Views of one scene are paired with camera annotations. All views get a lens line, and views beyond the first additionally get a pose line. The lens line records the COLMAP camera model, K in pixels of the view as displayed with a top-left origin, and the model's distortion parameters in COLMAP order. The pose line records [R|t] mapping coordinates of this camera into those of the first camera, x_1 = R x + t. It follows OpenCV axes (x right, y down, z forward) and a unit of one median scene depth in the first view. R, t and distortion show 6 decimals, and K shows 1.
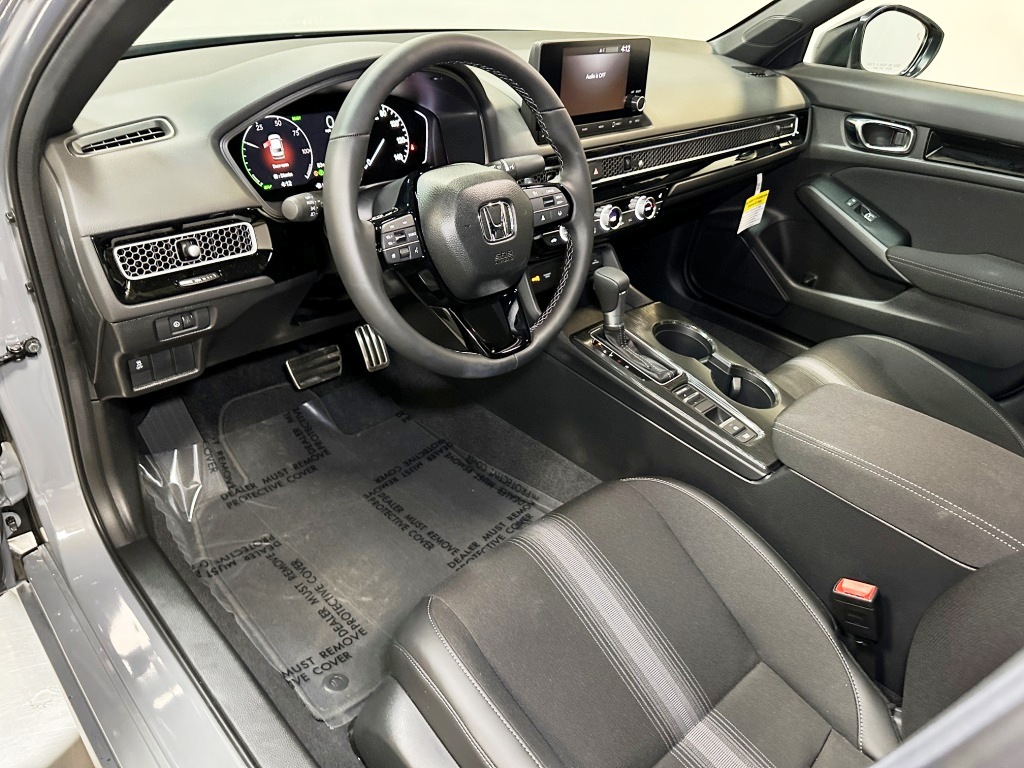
lens RADIAL K [[716.6, 0, 512.0], [0, 716.6, 384.0], [0, 0, 1]] dist [0.093255, -0.099683]
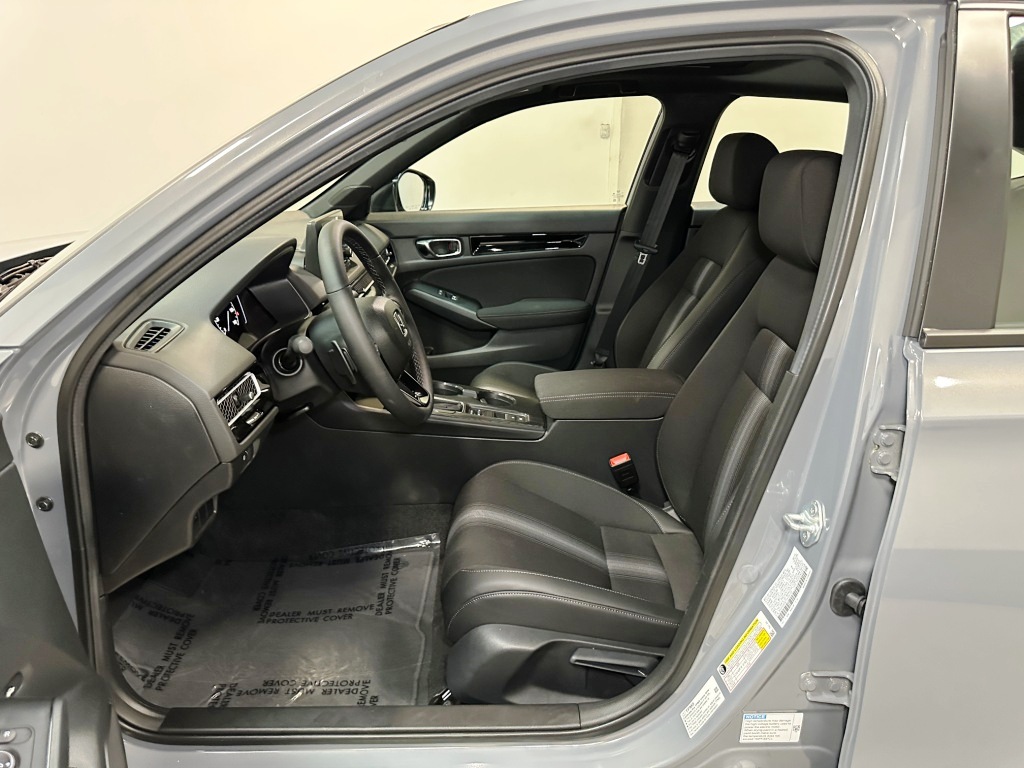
lens RADIAL K [[716.6, 0, 512.0], [0, 716.6, 384.0], [0, 0, 1]] dist [0.093255, -0.099683]
pose [[0.690358, -0.319256, 0.649216, -0.475318], [0.438888, 0.898194, -0.025008, 0.022025], [-0.575138, 0.302198, 0.760193, -0.154020]]
